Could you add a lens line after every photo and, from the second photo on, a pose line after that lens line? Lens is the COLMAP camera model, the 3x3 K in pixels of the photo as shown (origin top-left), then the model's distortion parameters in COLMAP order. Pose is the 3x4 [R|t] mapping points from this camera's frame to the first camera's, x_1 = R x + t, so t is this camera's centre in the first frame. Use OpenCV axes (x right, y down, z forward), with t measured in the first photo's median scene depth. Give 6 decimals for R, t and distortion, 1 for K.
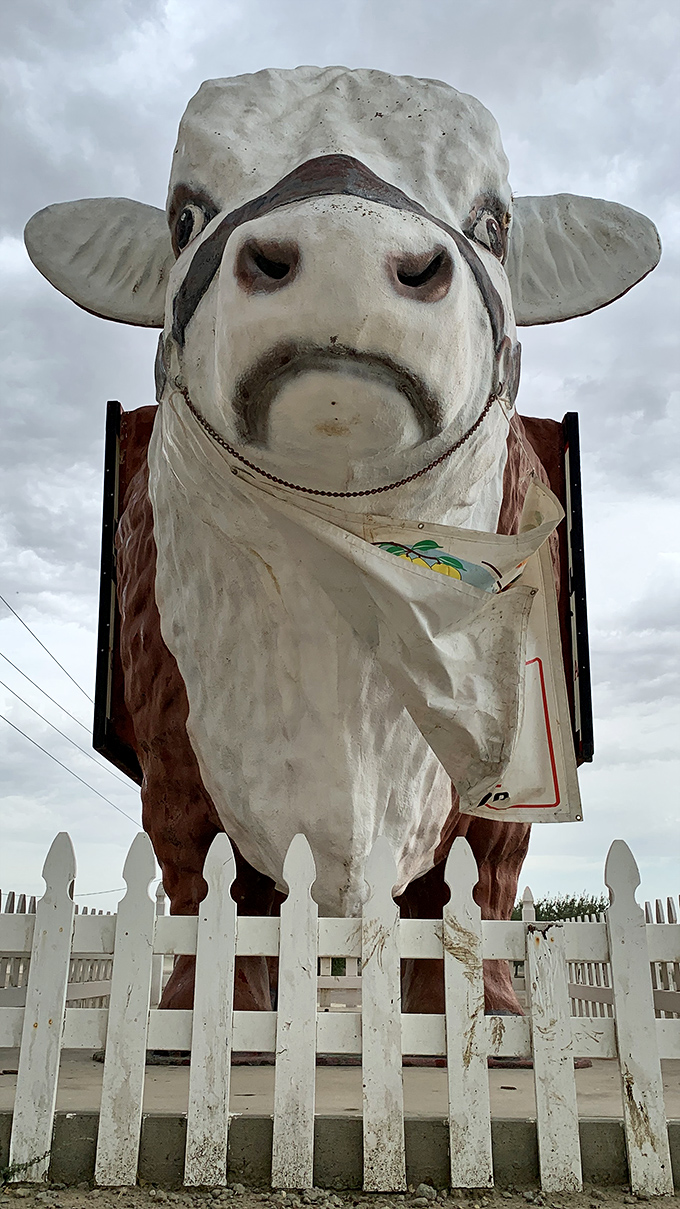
lens RADIAL K [[1001.7, 0, 340.5], [0, 1001.7, 607.4], [0, 0, 1]] dist [-0.012837, -0.024868]
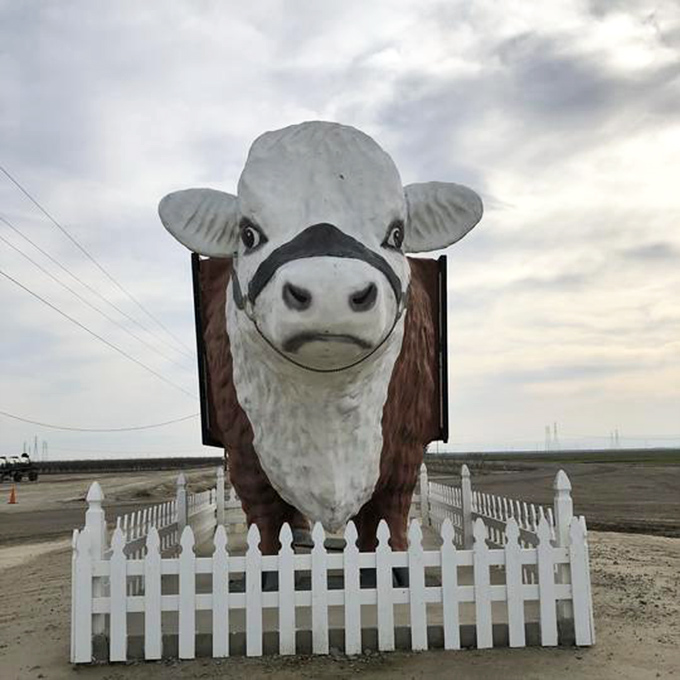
lens RADIAL K [[685.9, 0, 342.9], [0, 685.9, 401.0], [0, 0, 1]] dist [0.004096, 0.000000]
pose [[0.998336, -0.031818, 0.048083, -0.035847], [0.019209, 0.969851, 0.242942, -0.344520], [-0.054363, -0.241614, 0.968848, -0.414416]]
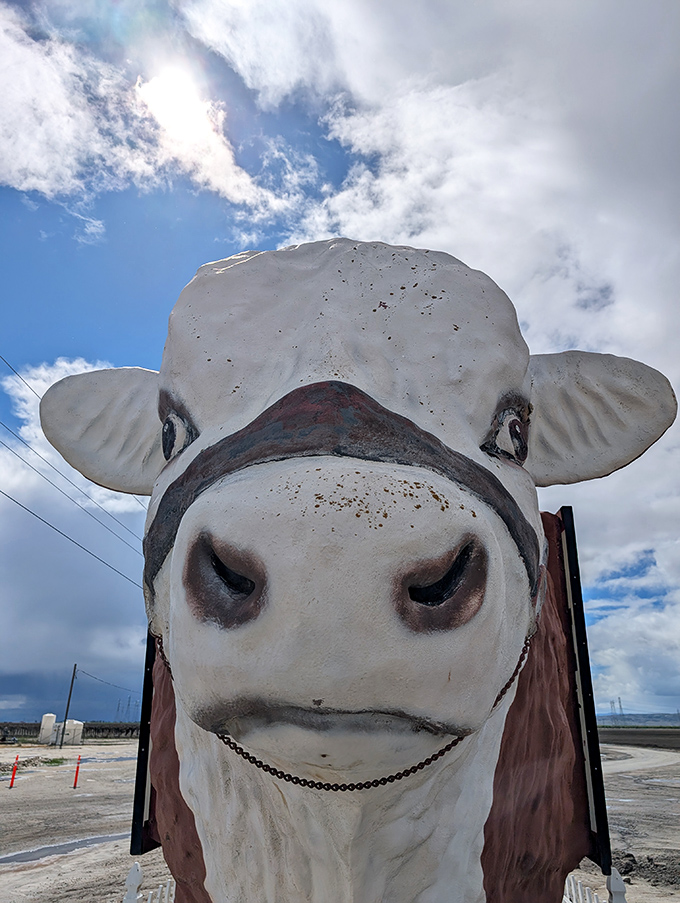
lens RADIAL K [[638.7, 0, 343.4], [0, 638.7, 447.5], [0, 0, 1]] dist [-0.010353, -0.004687]
pose [[0.998695, -0.022699, -0.045760, 0.023291], [0.018114, 0.994998, -0.098234, -0.272732], [0.047761, 0.097277, 0.994111, 0.382994]]
